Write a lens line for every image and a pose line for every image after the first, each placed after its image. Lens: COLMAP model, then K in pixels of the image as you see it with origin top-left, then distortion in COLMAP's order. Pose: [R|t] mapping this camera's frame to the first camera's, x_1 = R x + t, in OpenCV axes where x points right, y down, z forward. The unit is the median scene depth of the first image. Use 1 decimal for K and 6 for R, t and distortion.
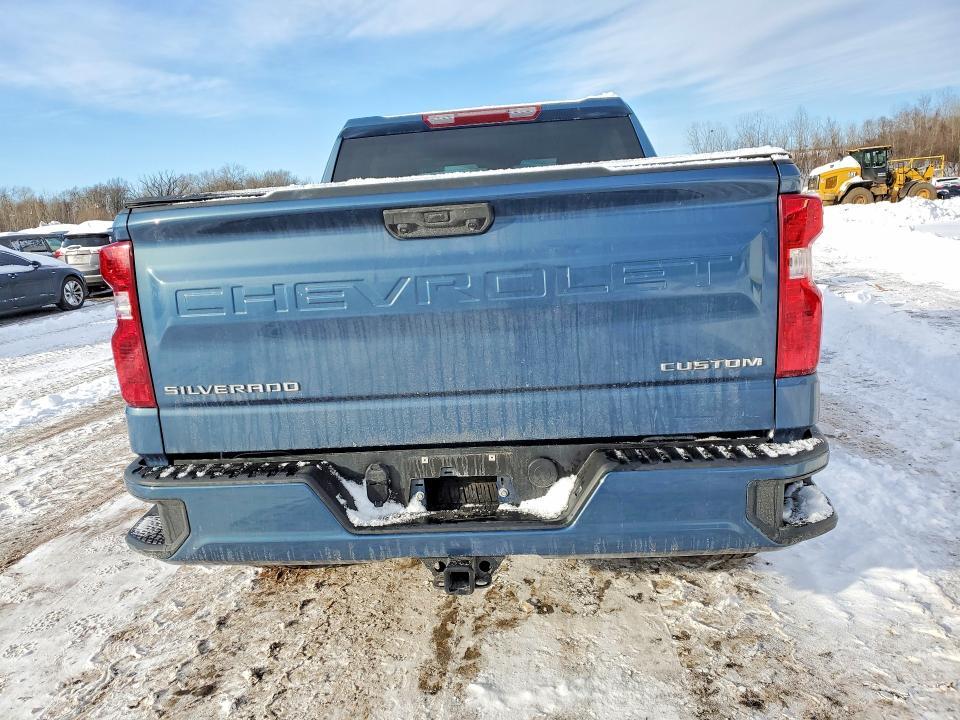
lens RADIAL K [[730.4, 0, 464.2], [0, 730.4, 378.2], [0, 0, 1]] dist [0.021093, -0.000007]
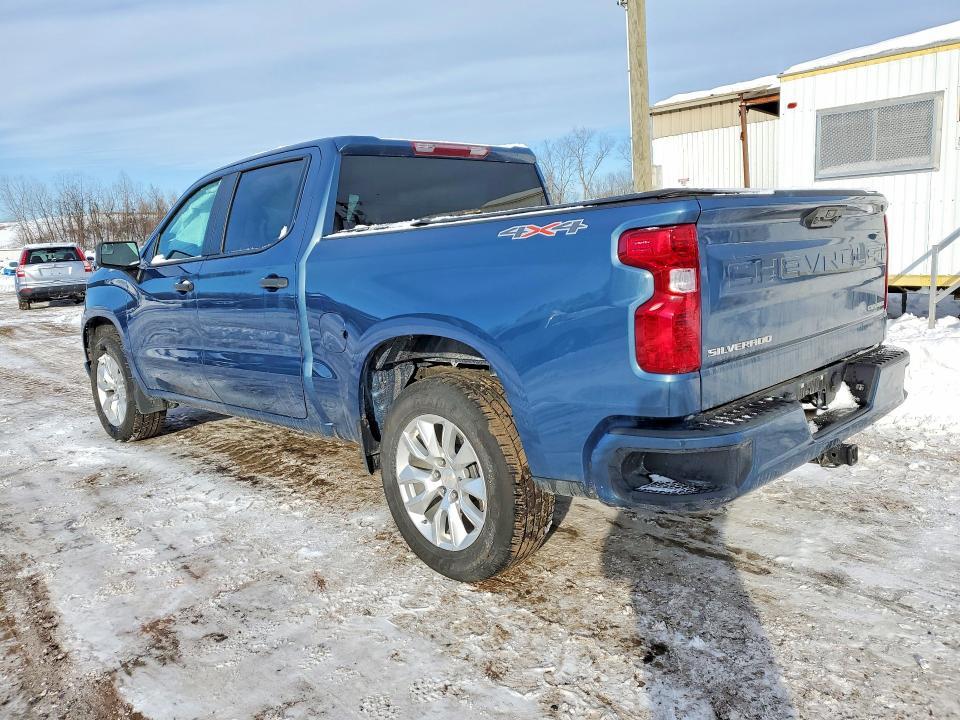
lens RADIAL K [[730.4, 0, 476.8], [0, 730.4, 361.9], [0, 0, 1]] dist [0.021093, -0.000007]
pose [[0.659439, -0.093715, 0.745894, -1.127493], [0.168980, 0.985287, -0.025601, -0.001814], [-0.732521, 0.142923, 0.665572, 0.375651]]
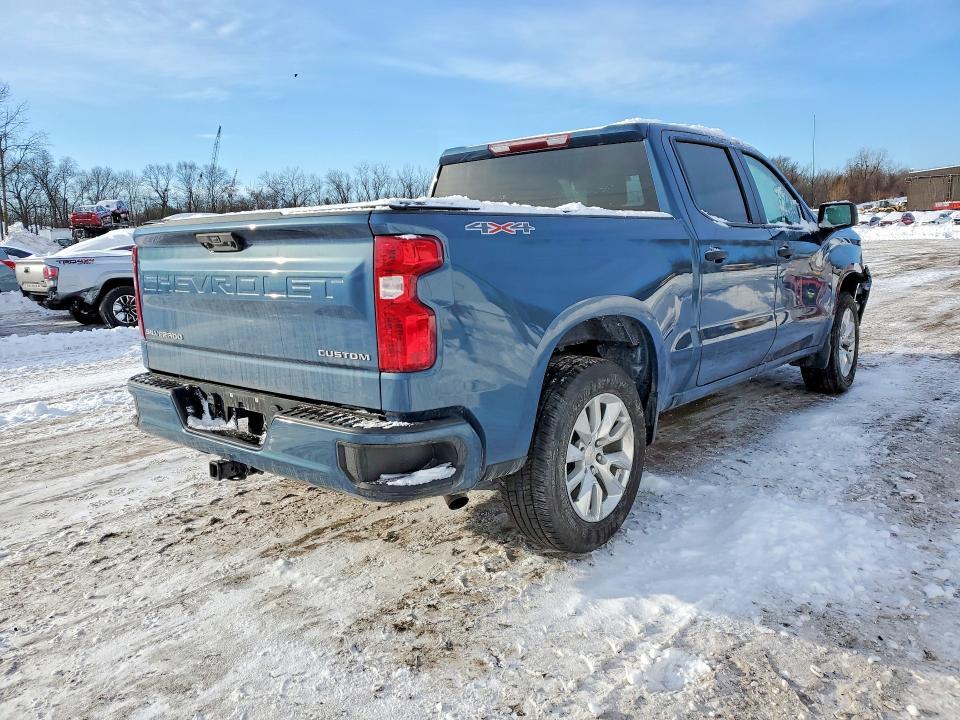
lens RADIAL K [[730.4, 0, 475.1], [0, 730.4, 364.5], [0, 0, 1]] dist [0.021093, -0.000007]
pose [[0.815533, 0.137462, -0.562148, 0.912441], [-0.136849, 0.989638, 0.043464, -0.066584], [0.562297, 0.041483, 0.825894, 0.001337]]
